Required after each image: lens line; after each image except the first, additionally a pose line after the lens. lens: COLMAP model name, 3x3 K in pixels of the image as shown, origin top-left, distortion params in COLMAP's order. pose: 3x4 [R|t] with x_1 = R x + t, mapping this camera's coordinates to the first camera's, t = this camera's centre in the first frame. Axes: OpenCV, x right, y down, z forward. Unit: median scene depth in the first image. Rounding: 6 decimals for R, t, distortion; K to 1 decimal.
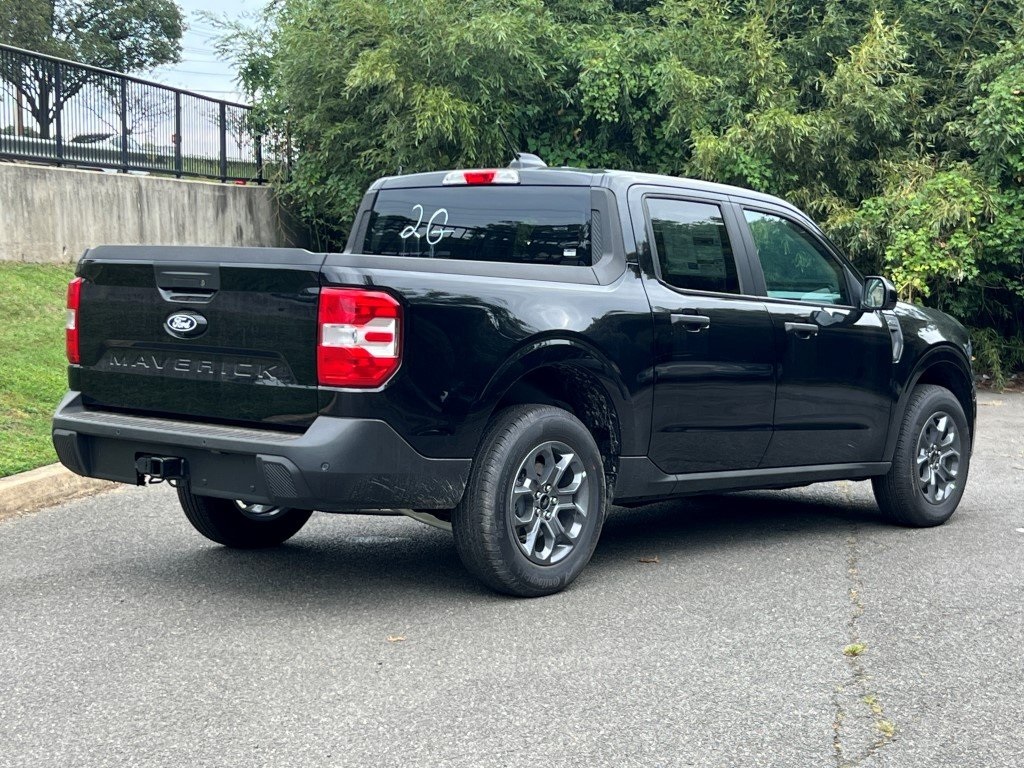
lens RADIAL K [[1795.3, 0, 512.3], [0, 1795.3, 384.9], [0, 0, 1]] dist [0.200875, 0.000000]
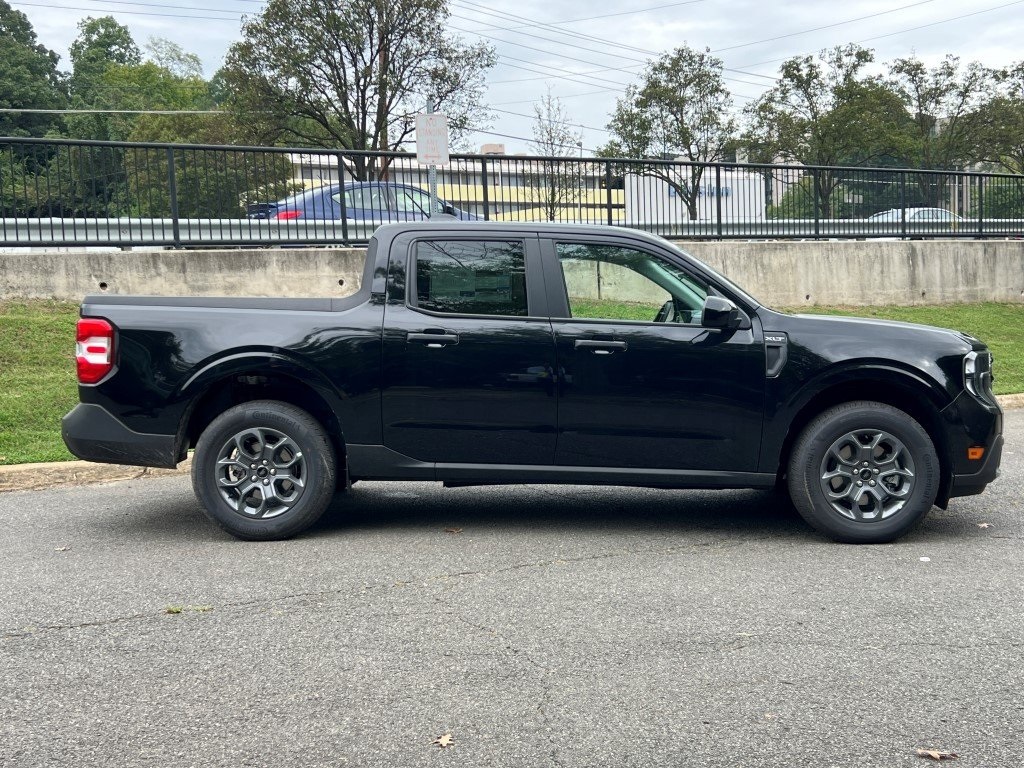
lens RADIAL K [[1134.5, 0, 512.1], [0, 1134.5, 389.6], [0, 0, 1]] dist [0.024357, 0.000000]
pose [[0.599812, 0.027685, -0.799662, 0.331918], [-0.028168, 0.999512, 0.013475, -0.005759], [0.799645, 0.014443, 0.600299, 0.258577]]
